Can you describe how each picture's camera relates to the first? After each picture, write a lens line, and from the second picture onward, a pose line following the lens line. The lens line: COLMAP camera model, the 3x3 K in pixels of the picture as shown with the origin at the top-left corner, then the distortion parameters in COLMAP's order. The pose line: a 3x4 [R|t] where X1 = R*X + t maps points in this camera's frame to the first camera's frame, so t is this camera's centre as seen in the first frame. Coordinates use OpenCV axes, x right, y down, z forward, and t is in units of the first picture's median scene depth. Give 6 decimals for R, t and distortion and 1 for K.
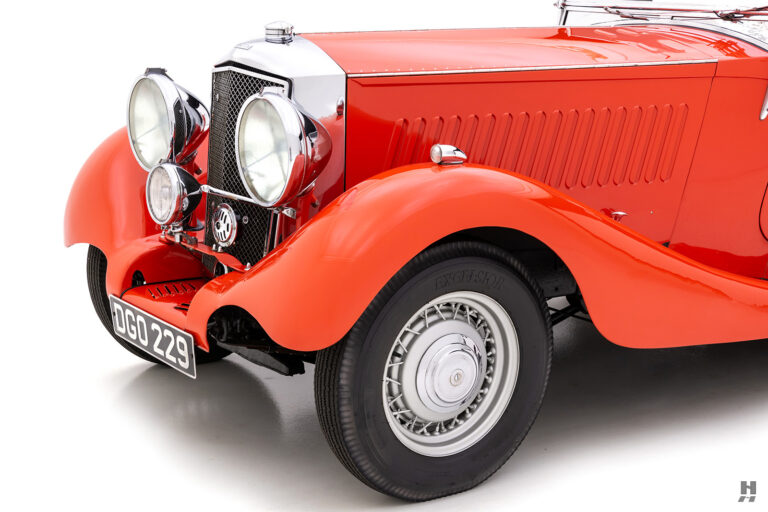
lens RADIAL K [[1399.5, 0, 384.0], [0, 1399.5, 256.0], [0, 0, 1]] dist [-0.022424, 0.072173]
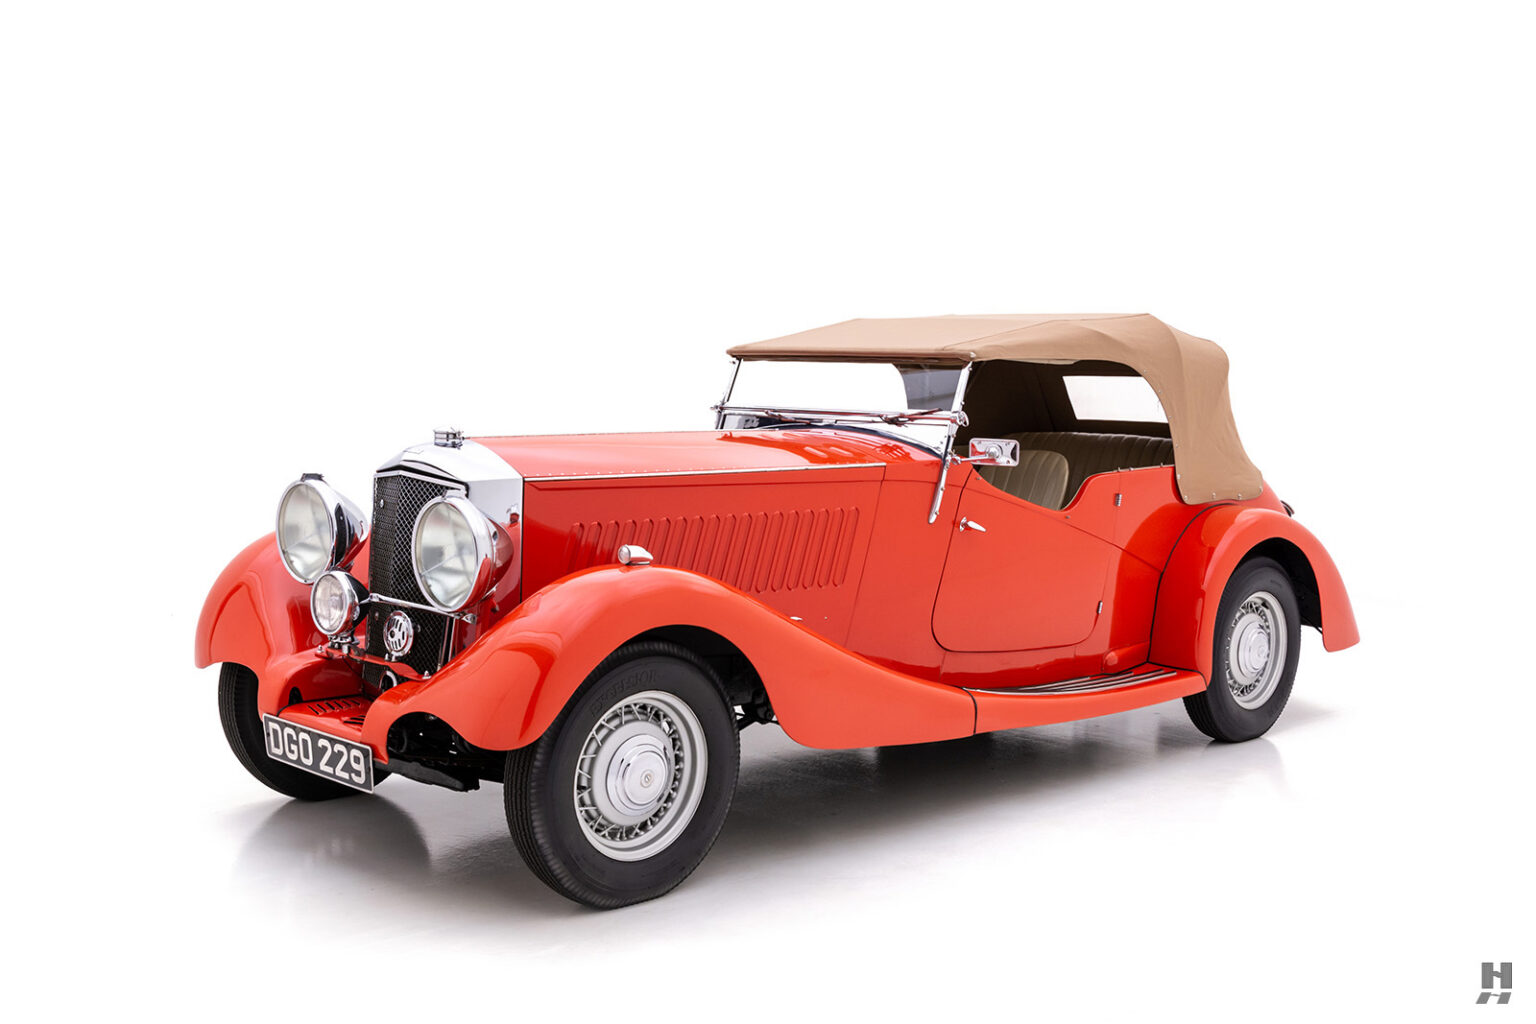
lens RADIAL K [[1826.2, 0, 768.0], [0, 1826.2, 512.0], [0, 0, 1]] dist [-0.021253, -0.014904]
pose [[0.983197, -0.007862, 0.182376, -0.091417], [0.029390, 0.992856, -0.115641, 0.047137], [-0.180164, 0.119058, 0.976405, -0.281488]]
